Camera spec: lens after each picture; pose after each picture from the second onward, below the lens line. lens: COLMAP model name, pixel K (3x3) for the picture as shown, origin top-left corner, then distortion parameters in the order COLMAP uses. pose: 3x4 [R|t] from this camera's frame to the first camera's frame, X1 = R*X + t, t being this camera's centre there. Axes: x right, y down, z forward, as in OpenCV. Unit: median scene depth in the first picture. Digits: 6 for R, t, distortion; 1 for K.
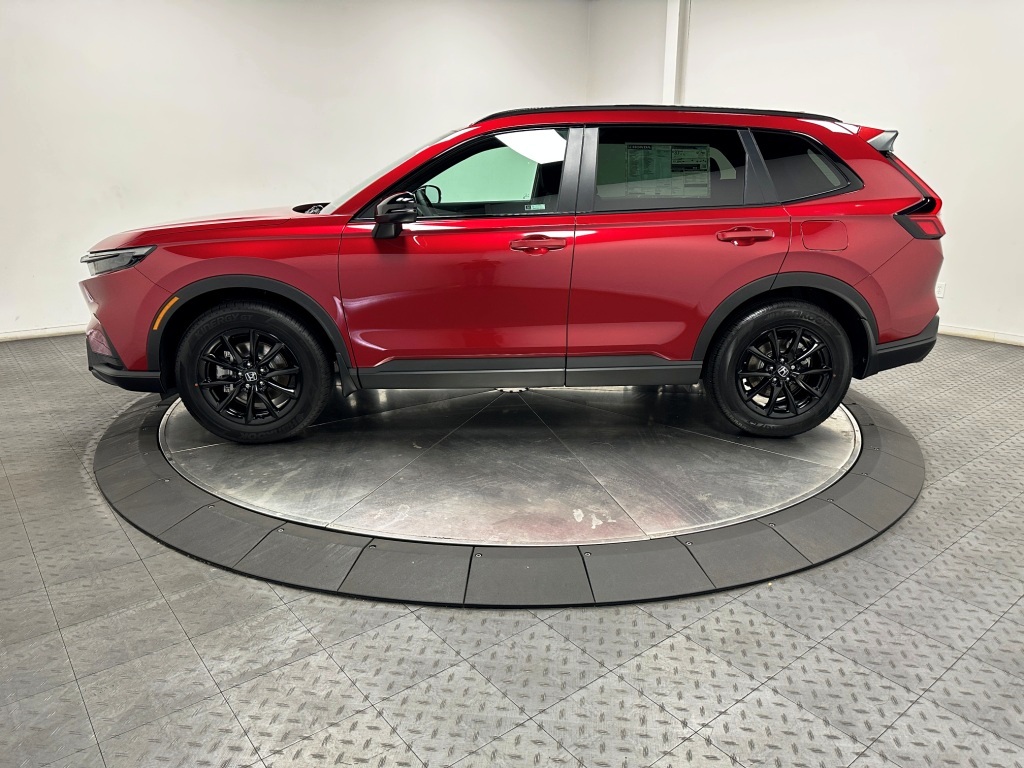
lens RADIAL K [[709.6, 0, 516.1], [0, 709.6, 390.3], [0, 0, 1]] dist [0.020772, -0.032045]
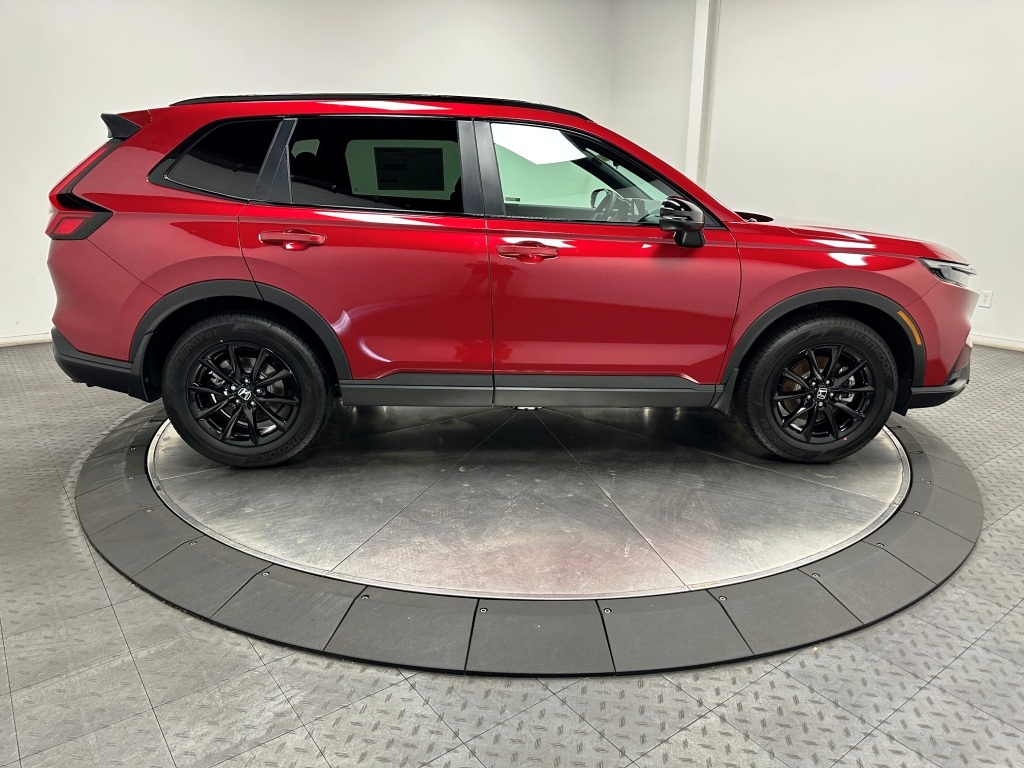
lens RADIAL K [[709.6, 0, 520.6], [0, 709.6, 396.2], [0, 0, 1]] dist [0.020772, -0.032045]
pose [[0.999706, 0.009150, -0.022434, 0.010579], [-0.008901, 0.999898, 0.011136, -0.044503], [0.022534, -0.010933, 0.999686, 0.117381]]
